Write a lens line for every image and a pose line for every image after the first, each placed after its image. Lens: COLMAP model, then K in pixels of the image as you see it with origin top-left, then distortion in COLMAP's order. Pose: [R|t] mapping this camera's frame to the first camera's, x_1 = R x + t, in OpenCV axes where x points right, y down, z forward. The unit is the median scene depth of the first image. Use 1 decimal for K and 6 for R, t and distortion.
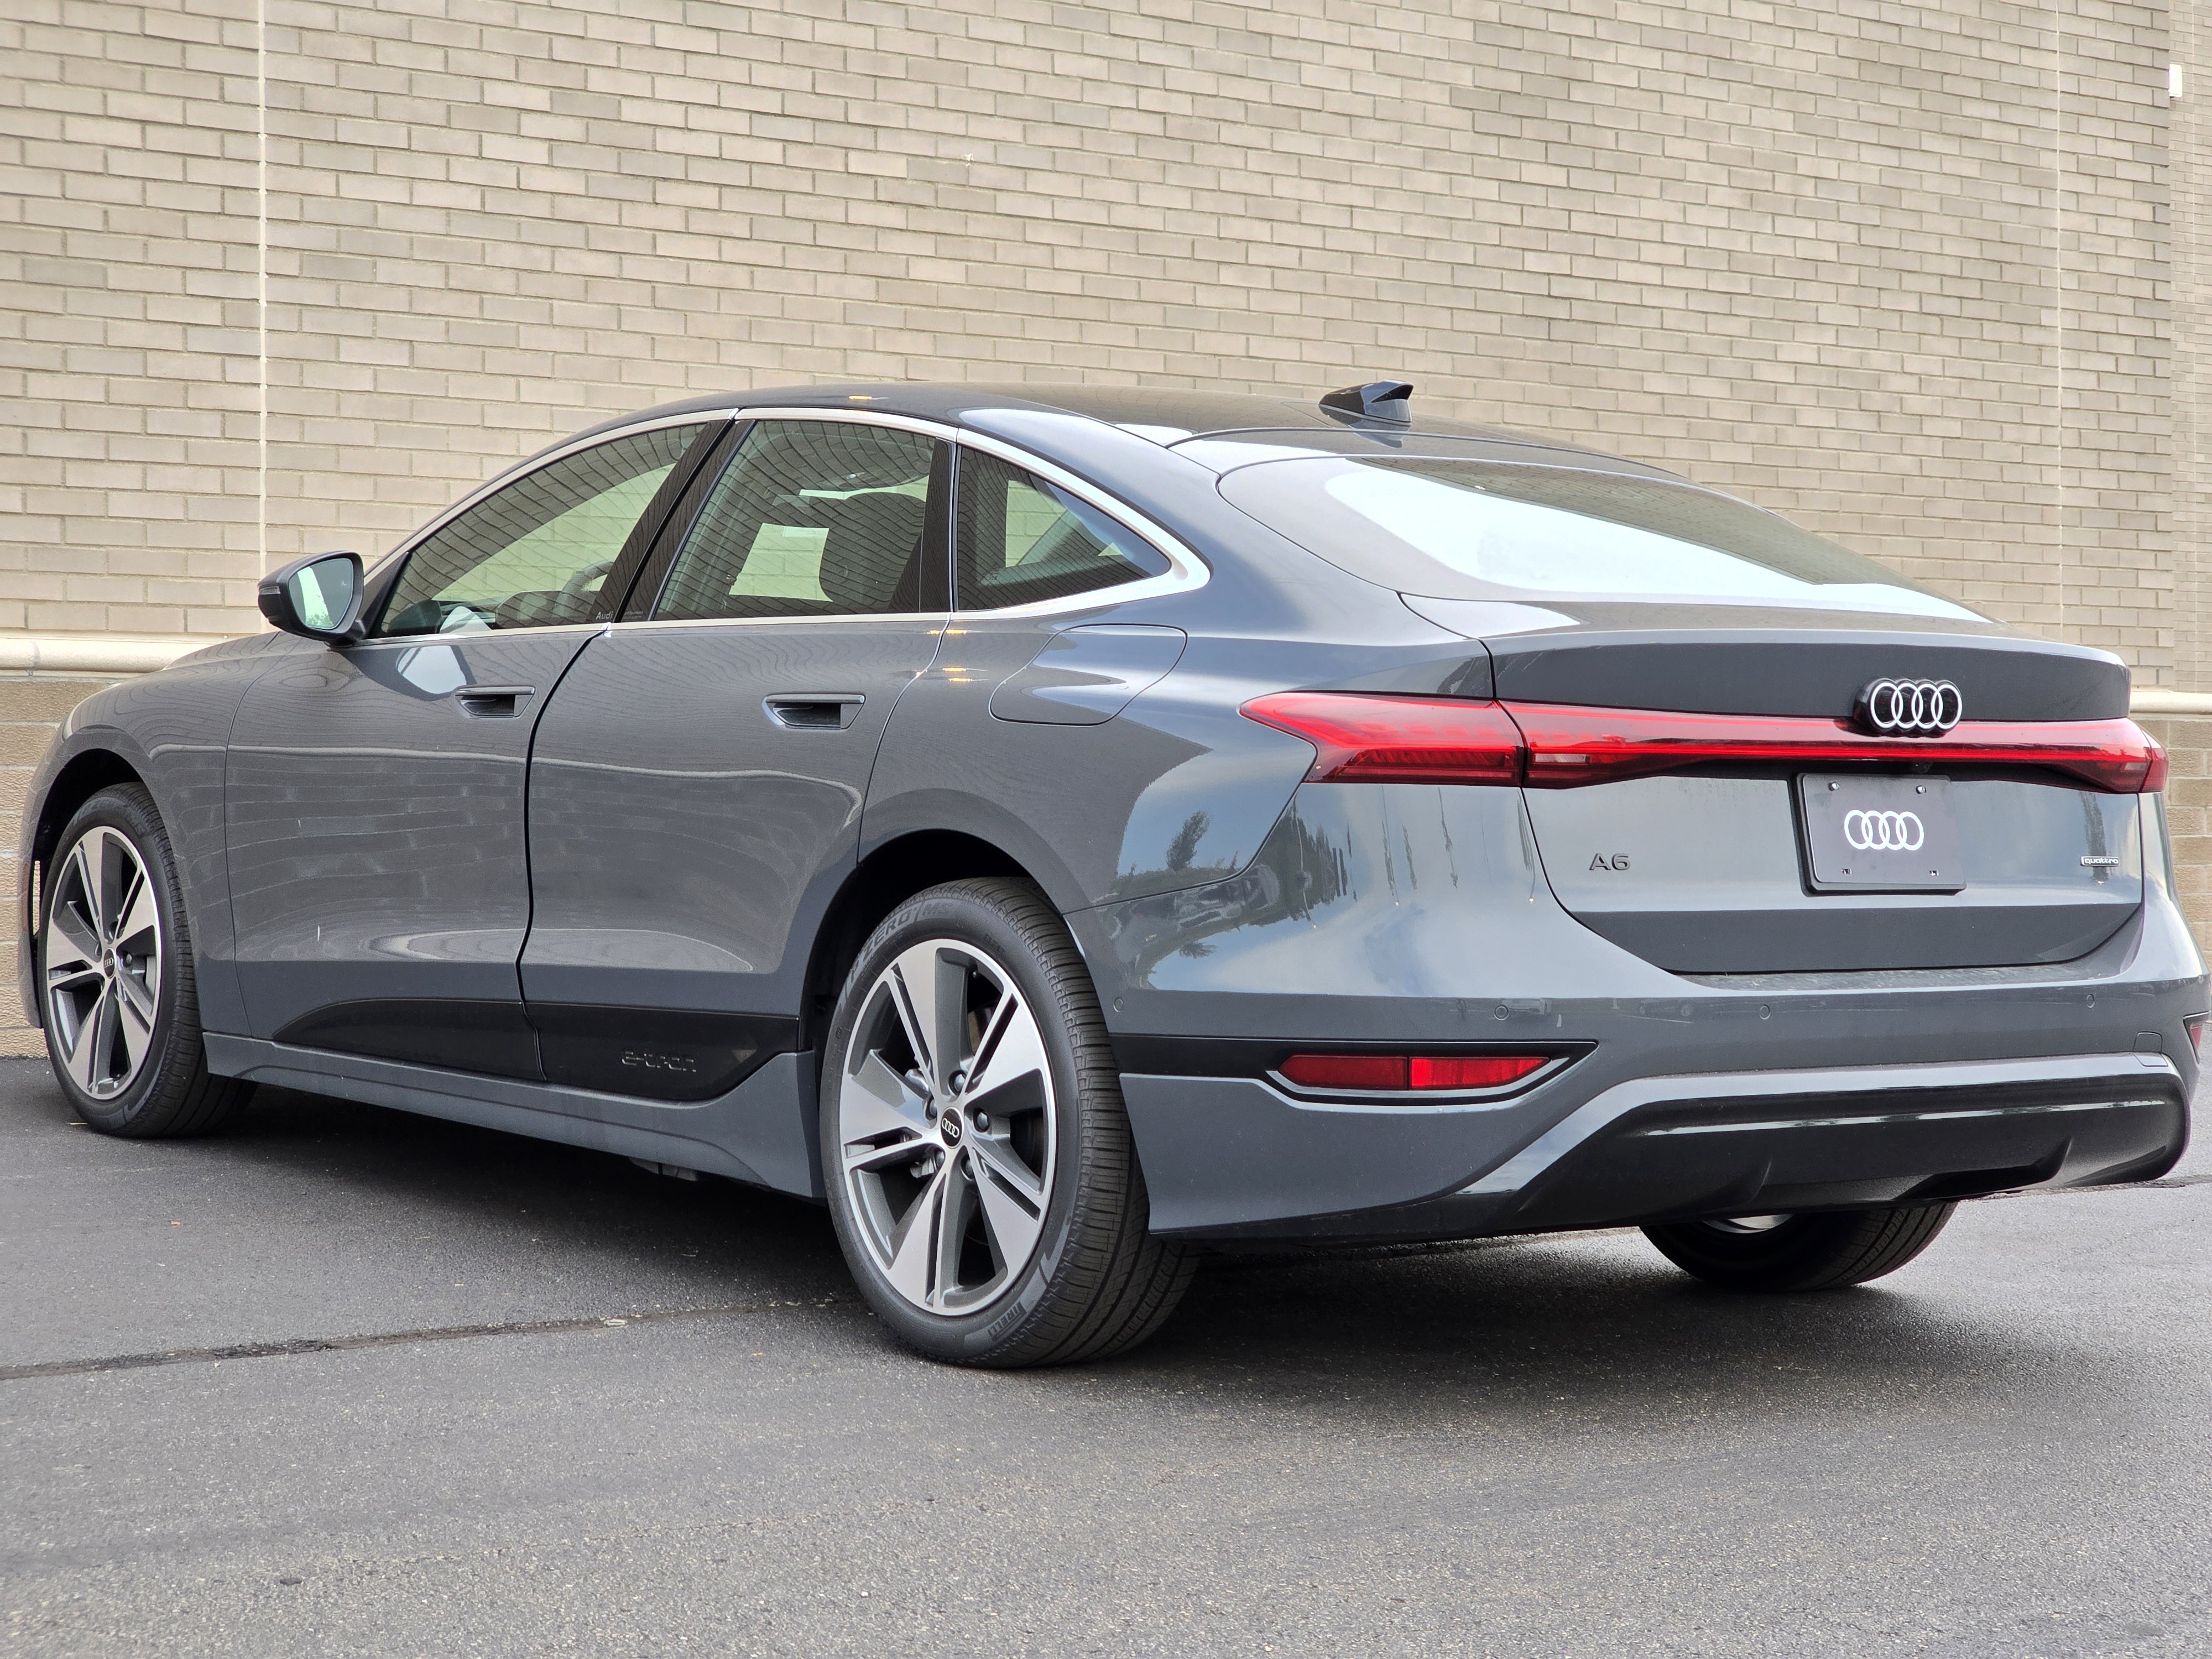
lens RADIAL K [[4191.0, 0, 1146.3], [0, 4191.0, 831.3], [0, 0, 1]] dist [0.015230, -0.078269]
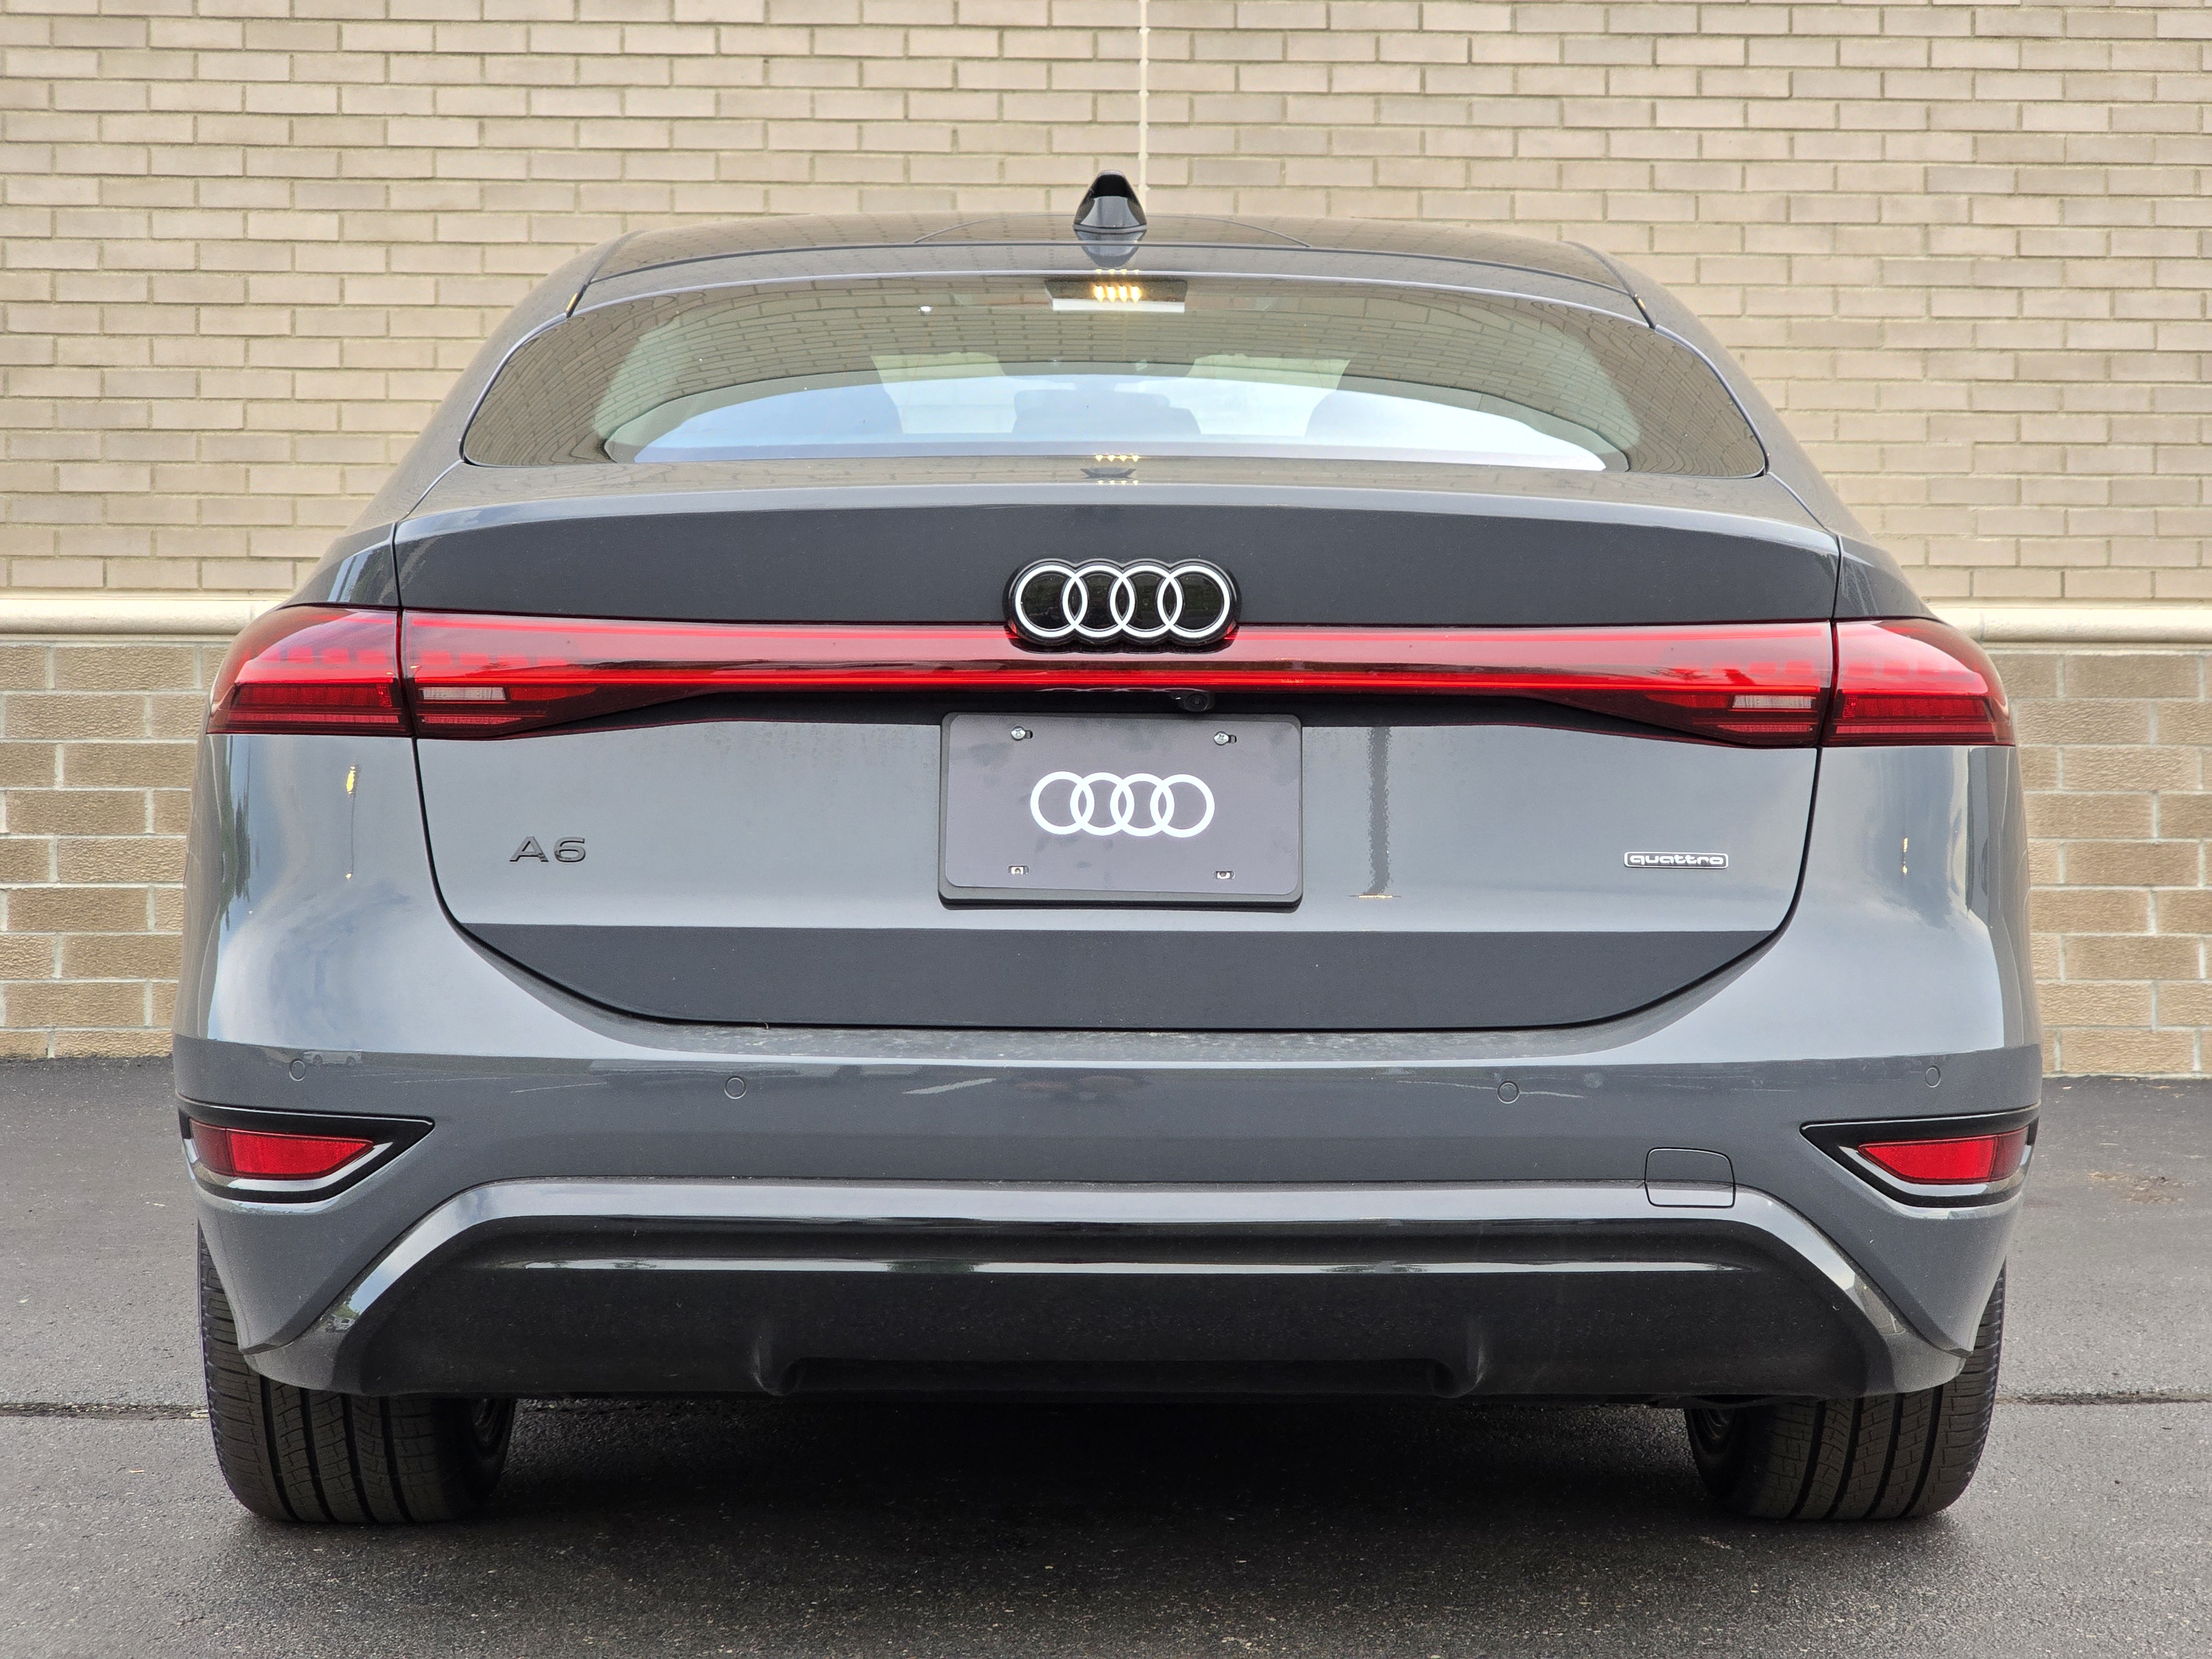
lens RADIAL K [[4191.0, 0, 1146.3], [0, 4191.0, 831.3], [0, 0, 1]] dist [0.015230, -0.078269]
pose [[0.809385, 0.006350, -0.587244, 0.312603], [-0.006579, 0.999977, 0.001746, 0.001536], [0.587241, 0.002450, 0.809408, 0.287418]]
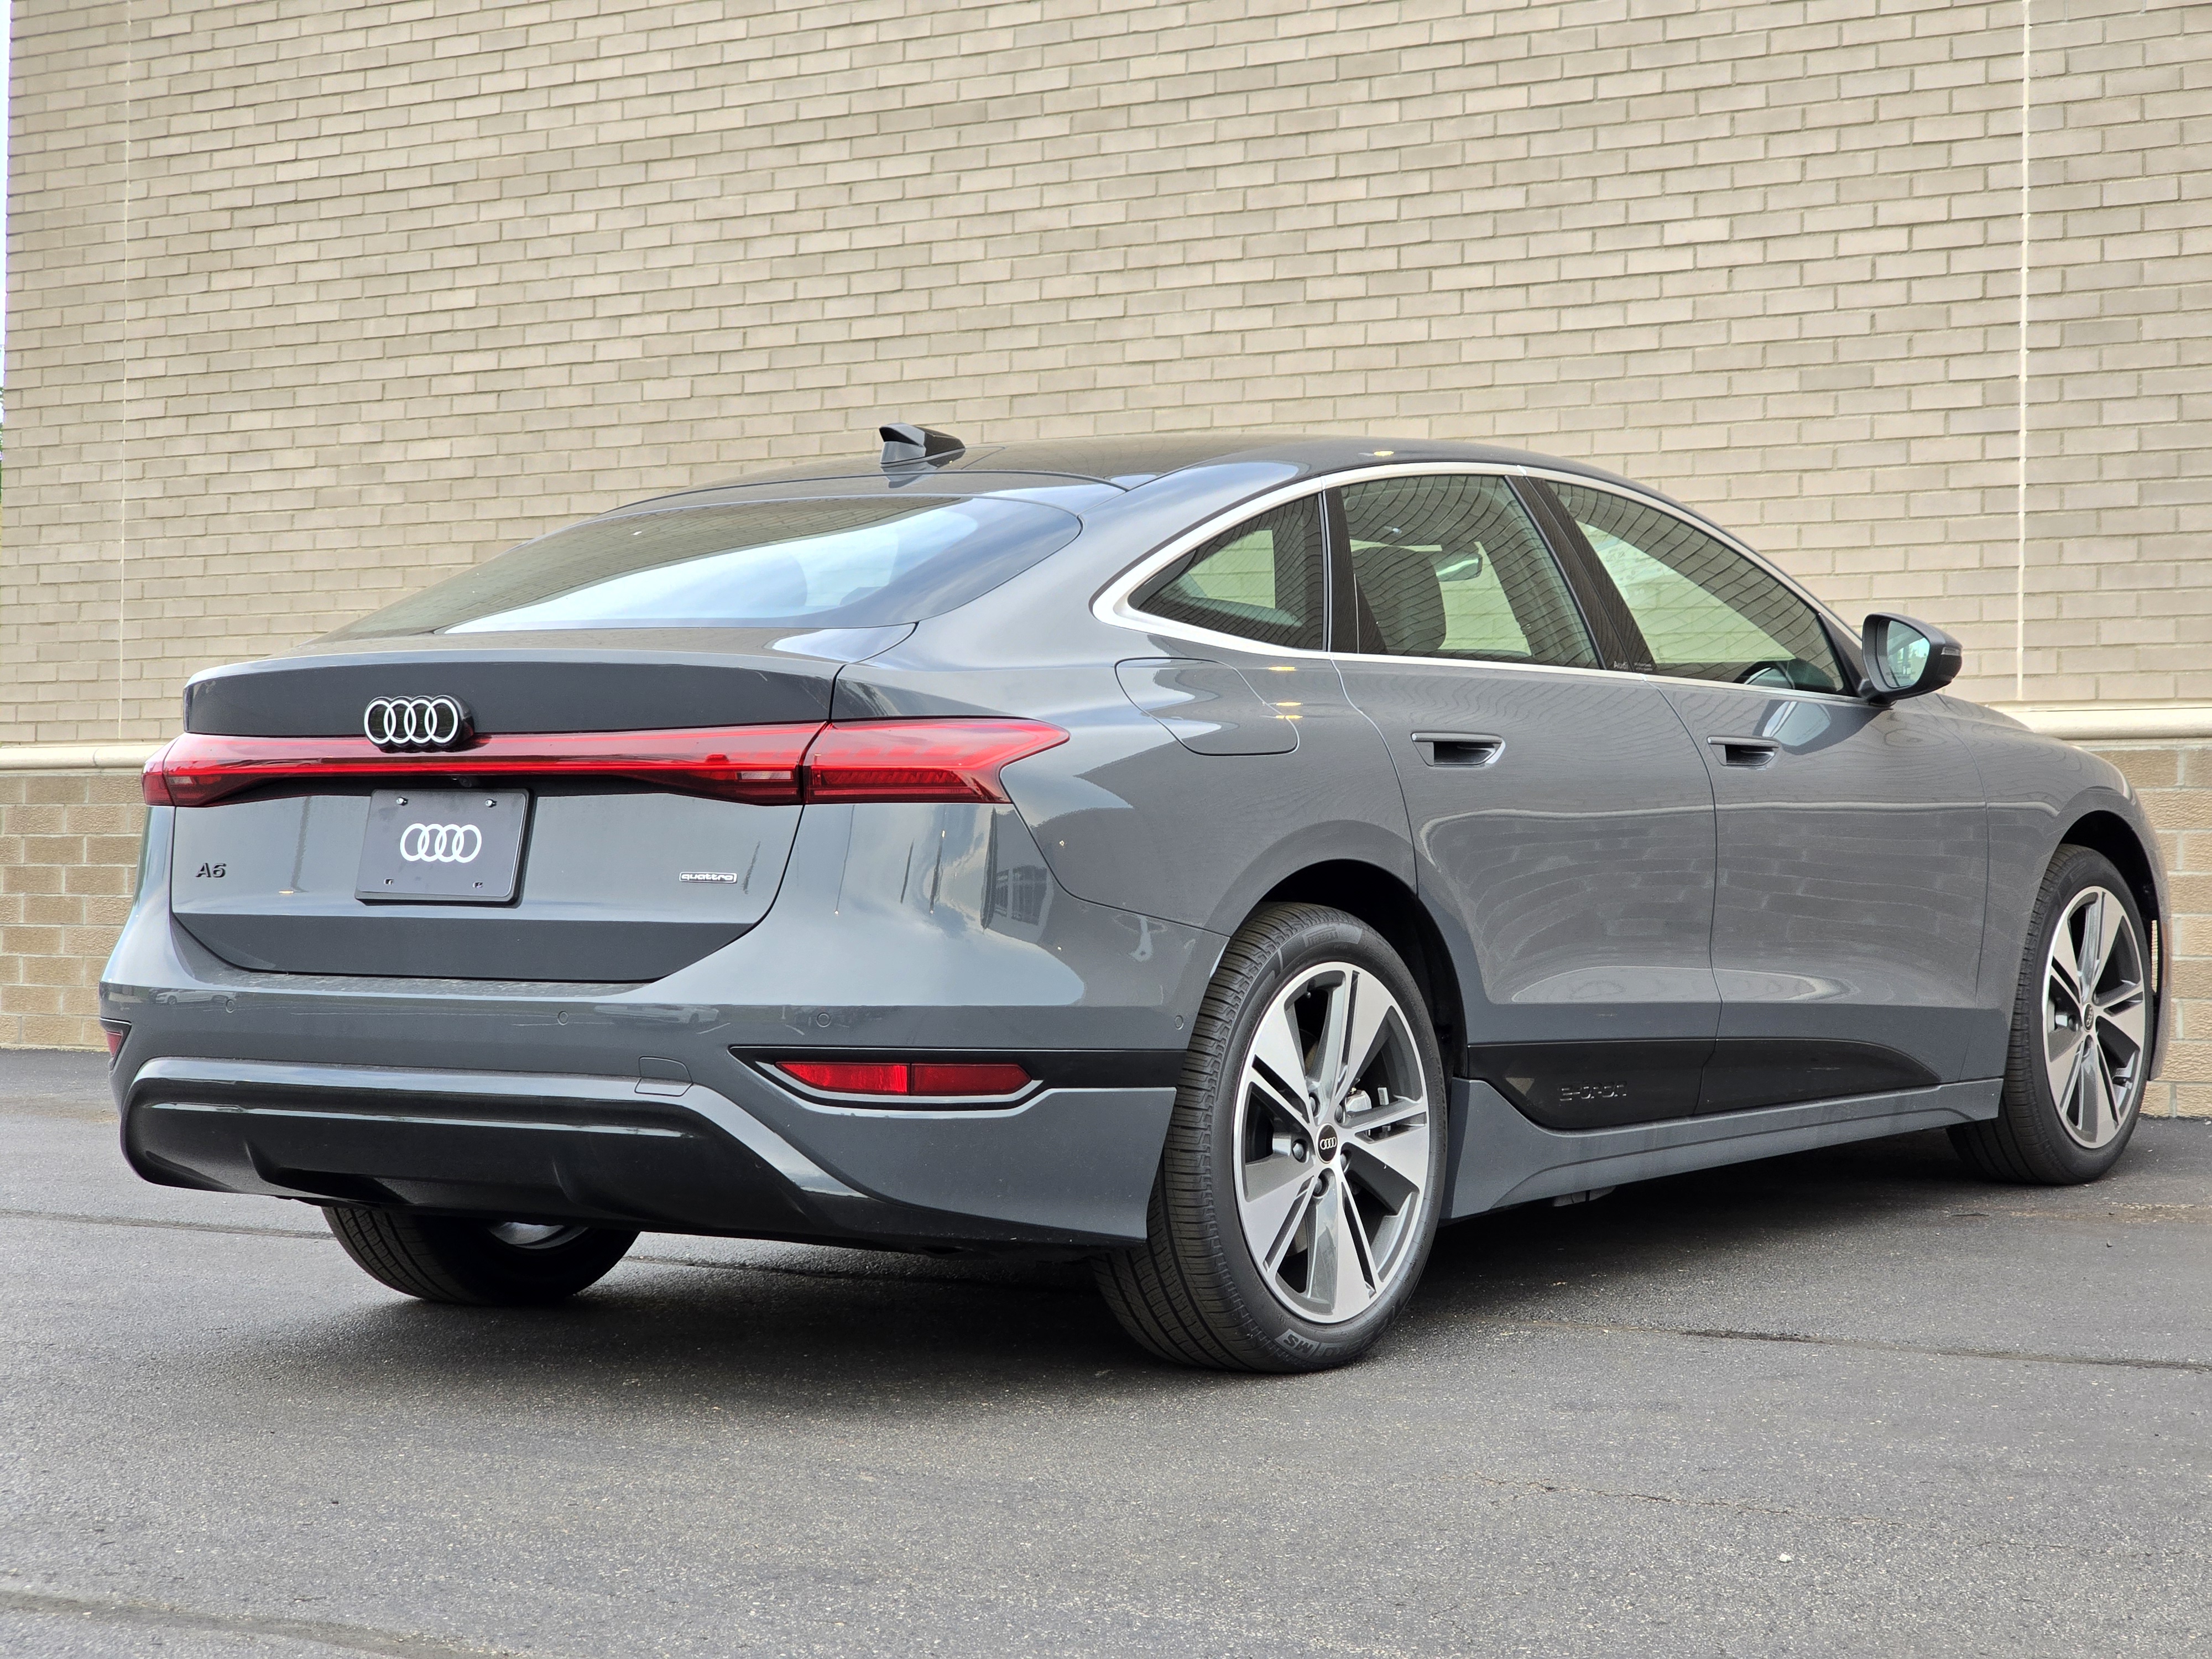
lens RADIAL K [[4098.2, 0, 1108.8], [0, 4098.2, 880.4], [0, 0, 1]] dist [0.003316, 0.100196]
pose [[0.301870, -0.001324, -0.953348, 0.684294], [-0.017073, 0.999831, -0.006794, 0.007512], [0.953196, 0.018328, 0.301796, 0.490193]]
